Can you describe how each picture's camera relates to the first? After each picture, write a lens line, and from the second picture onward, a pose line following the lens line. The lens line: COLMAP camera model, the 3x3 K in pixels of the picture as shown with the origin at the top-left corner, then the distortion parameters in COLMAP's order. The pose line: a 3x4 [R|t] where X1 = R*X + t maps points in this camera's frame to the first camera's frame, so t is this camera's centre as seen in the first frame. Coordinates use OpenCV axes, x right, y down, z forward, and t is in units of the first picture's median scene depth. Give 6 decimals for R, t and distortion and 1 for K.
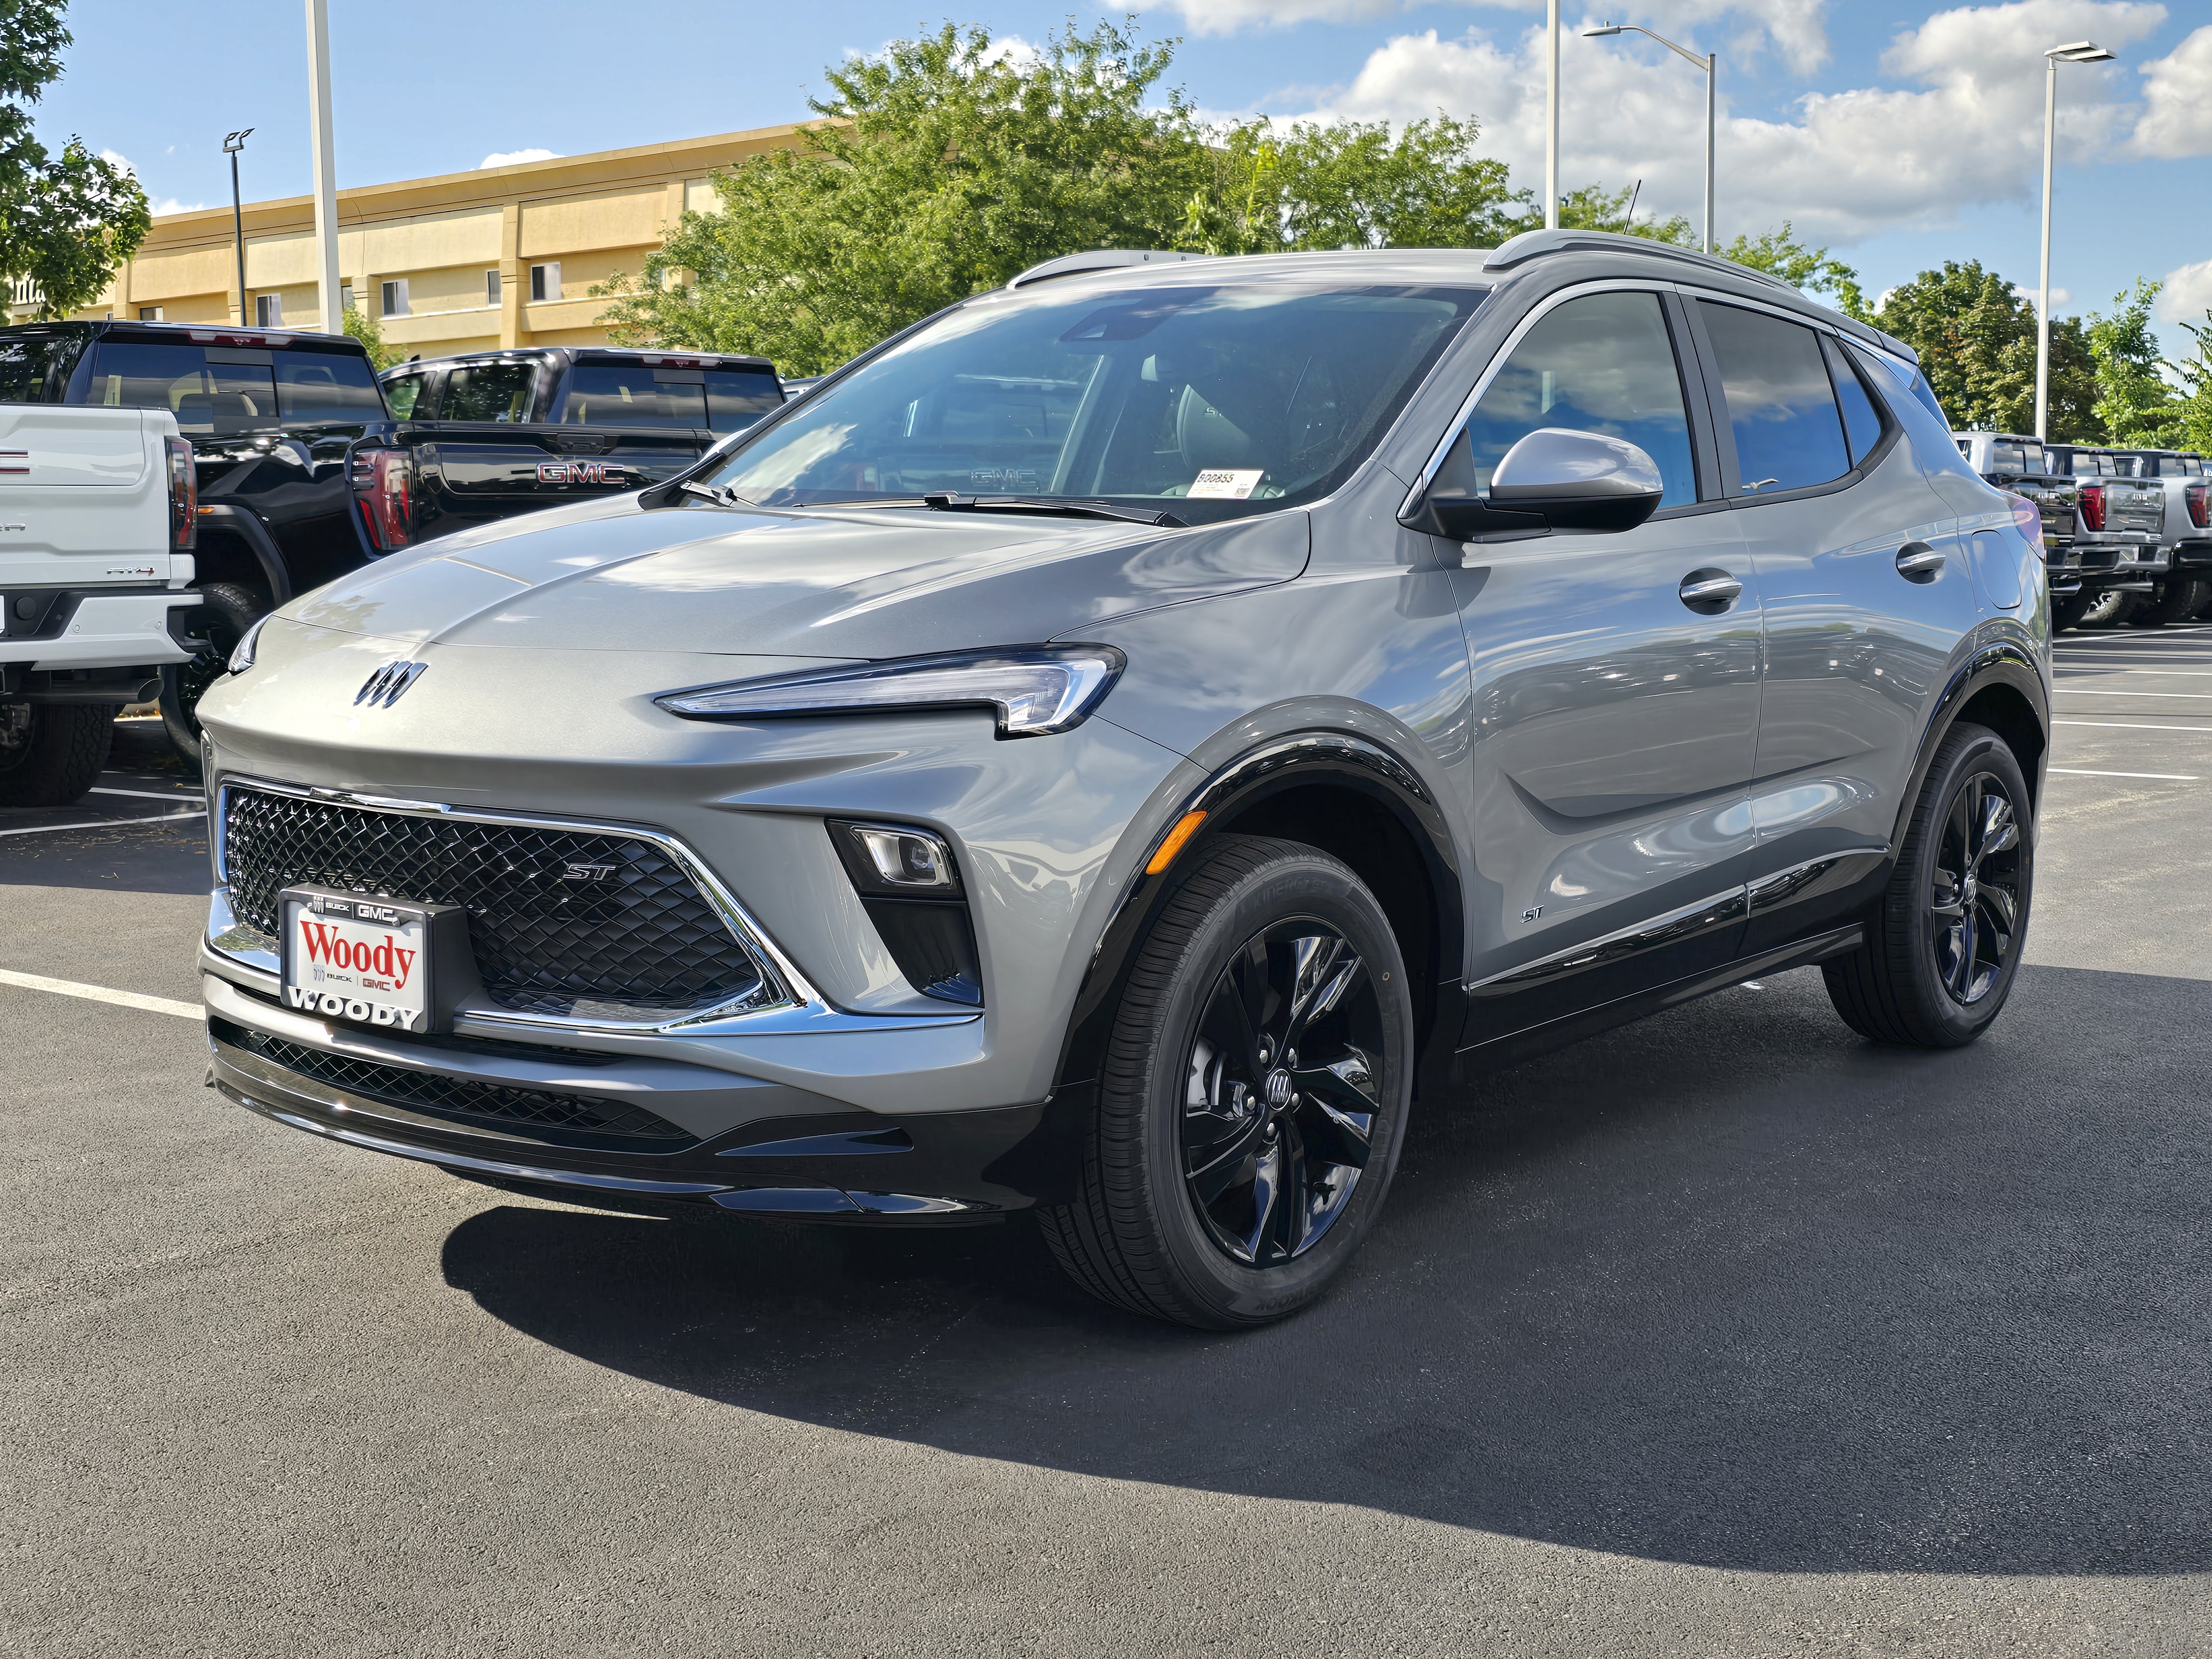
lens RADIAL K [[2804.2, 0, 1106.0], [0, 2804.2, 829.5], [0, 0, 1]] dist [0.083386, -0.039655]
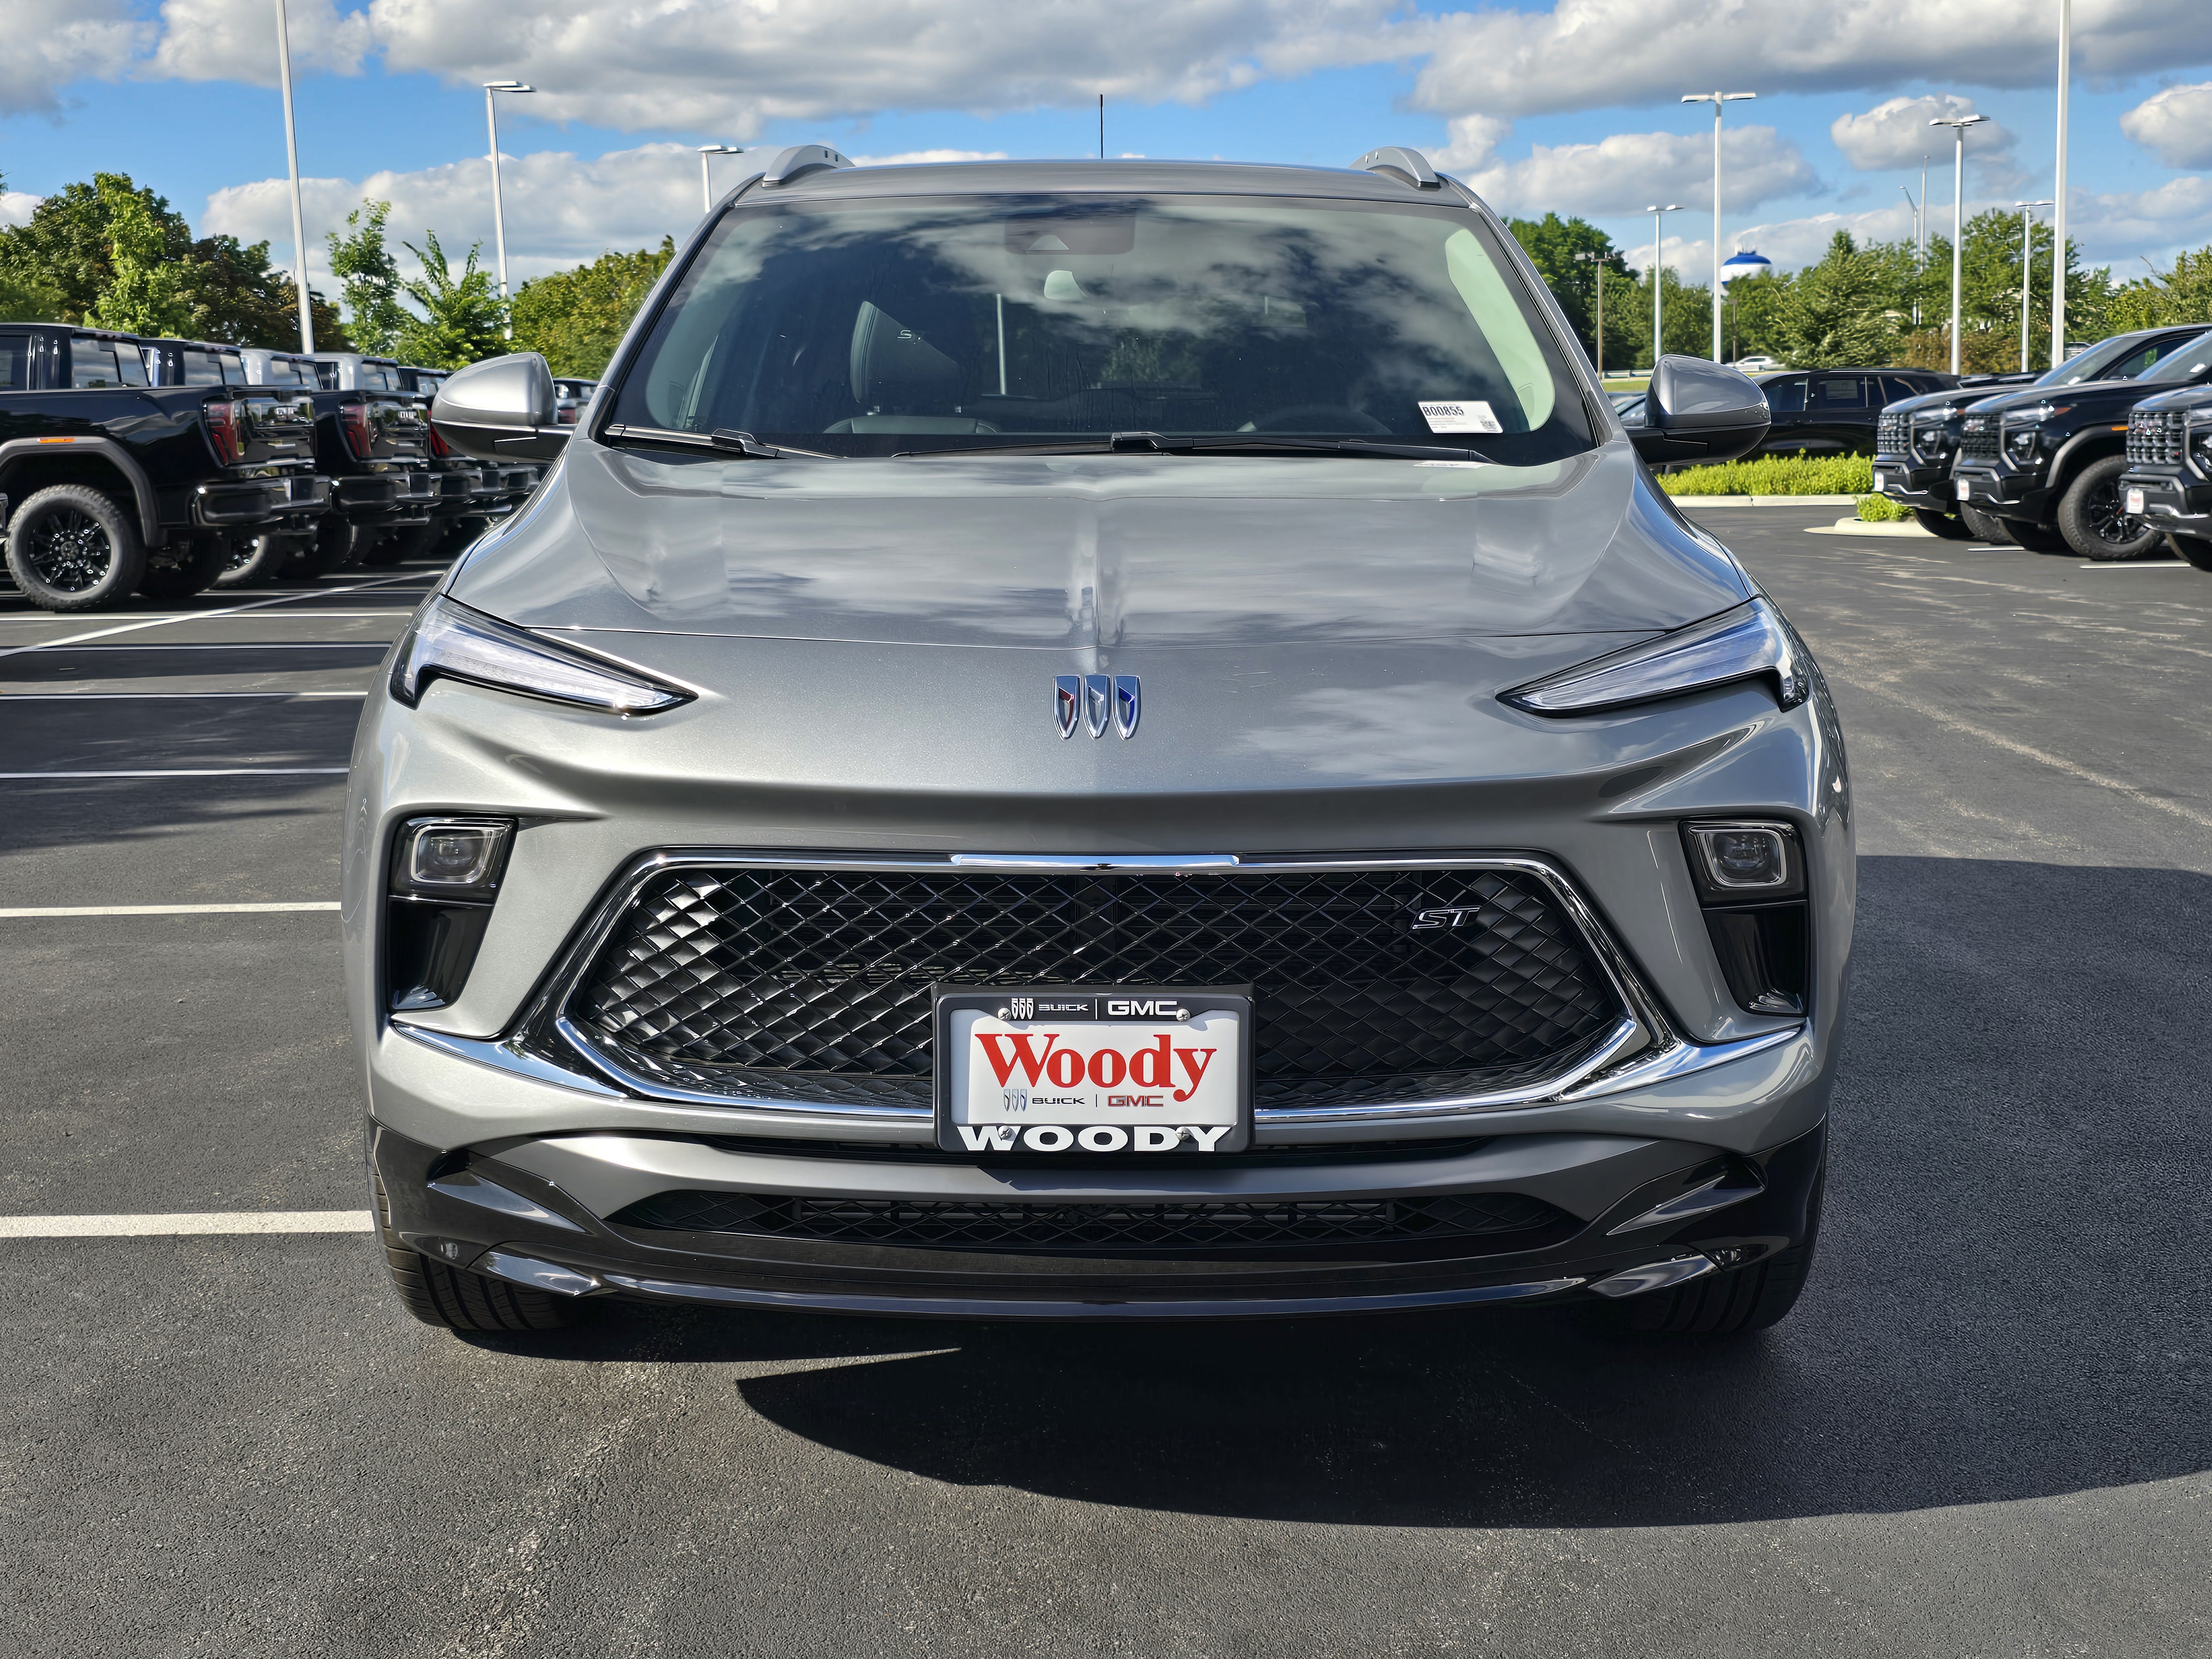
lens RADIAL K [[2797.2, 0, 1054.9], [0, 2797.2, 828.7], [0, 0, 1]] dist [0.053427, -0.022426]
pose [[0.792009, -0.104732, 0.601459, -0.647298], [0.087103, 0.994482, 0.058470, -0.057370], [-0.604263, 0.006079, 0.796761, 0.369361]]
